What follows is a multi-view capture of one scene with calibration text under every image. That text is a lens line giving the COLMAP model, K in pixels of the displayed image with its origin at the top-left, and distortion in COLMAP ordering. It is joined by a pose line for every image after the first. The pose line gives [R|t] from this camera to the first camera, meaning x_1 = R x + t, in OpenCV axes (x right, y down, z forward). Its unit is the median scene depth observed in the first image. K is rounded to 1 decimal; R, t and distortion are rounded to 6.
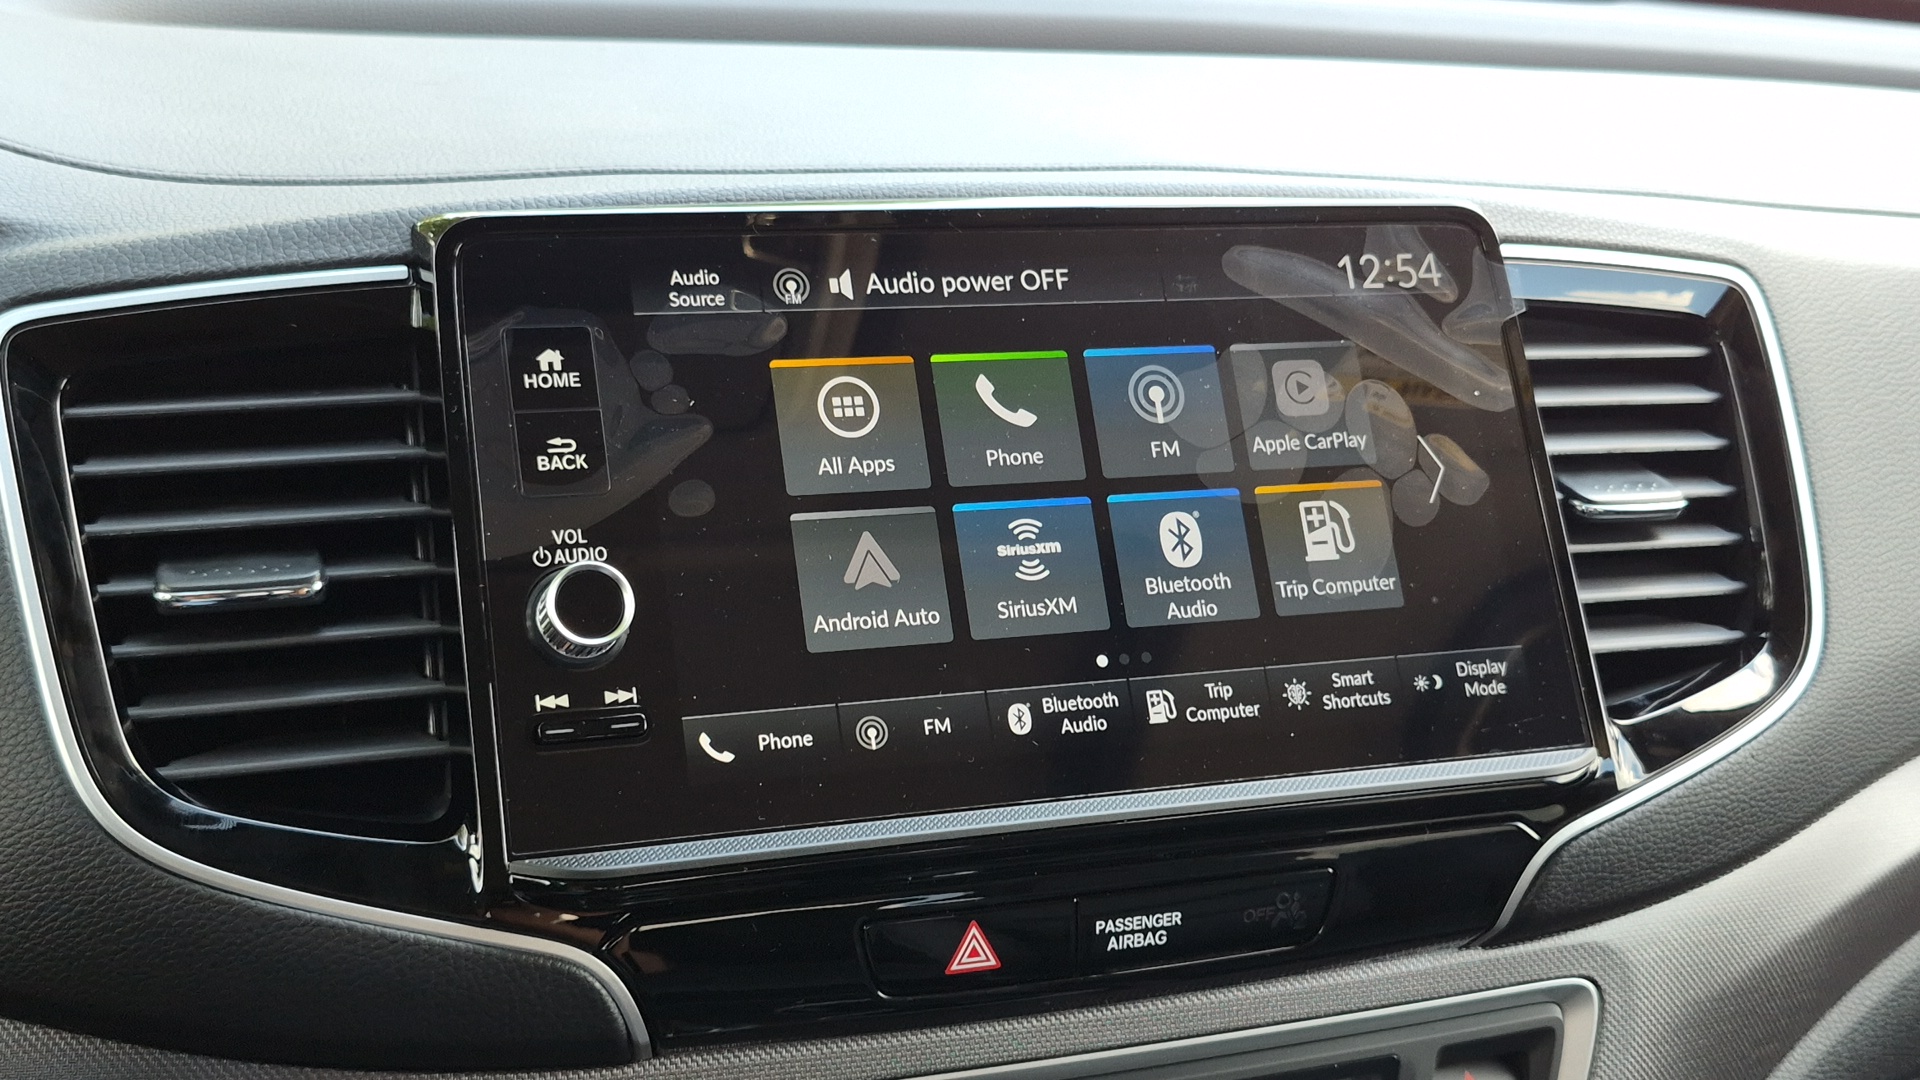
lens RADIAL K [[2413.1, 0, 960.0], [0, 2413.1, 540.0], [0, 0, 1]] dist [0.124217, -0.018564]
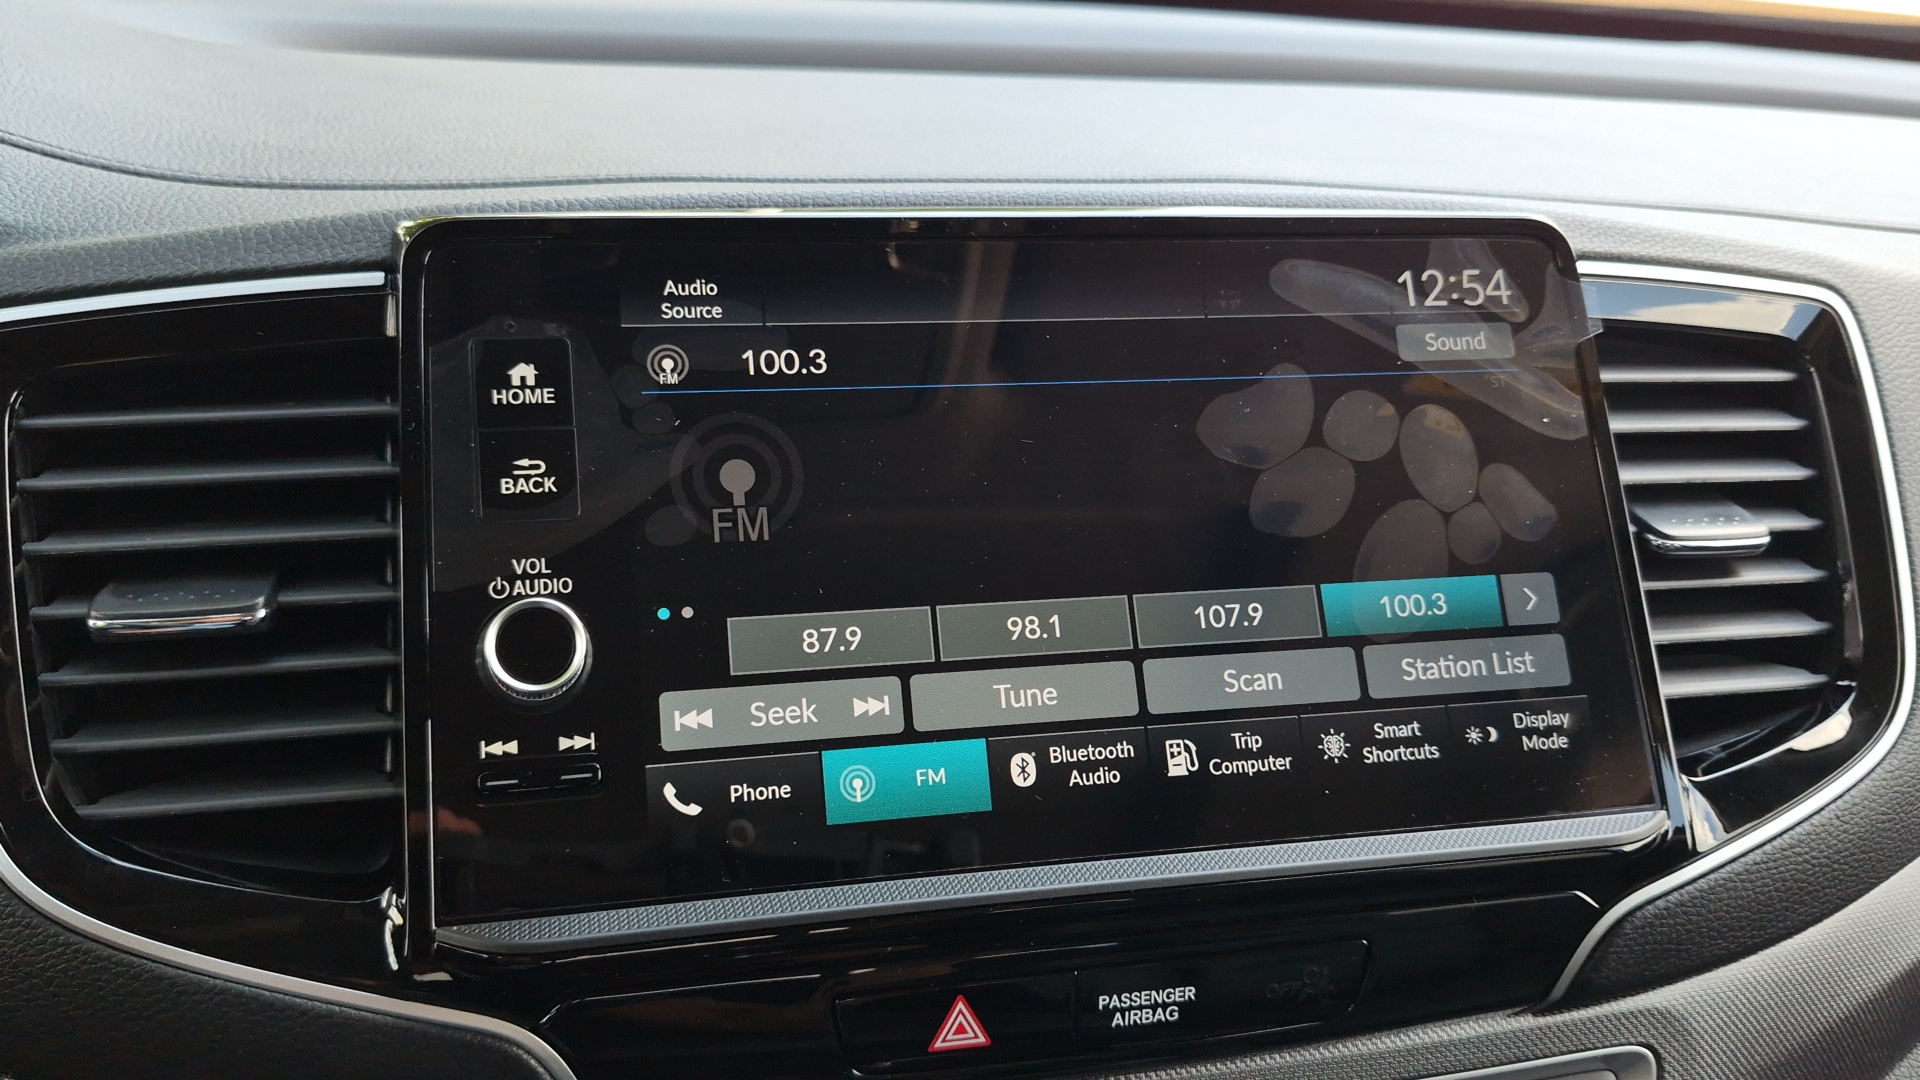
lens RADIAL K [[1751.1, 0, 960.0], [0, 1751.1, 540.0], [0, 0, 1]] dist [0.130018, -0.270813]
pose [[0.993817, 0.025021, -0.108174, 0.069024], [-0.021610, 0.999235, 0.032595, -0.034238], [0.108906, -0.030056, 0.993598, 0.321992]]
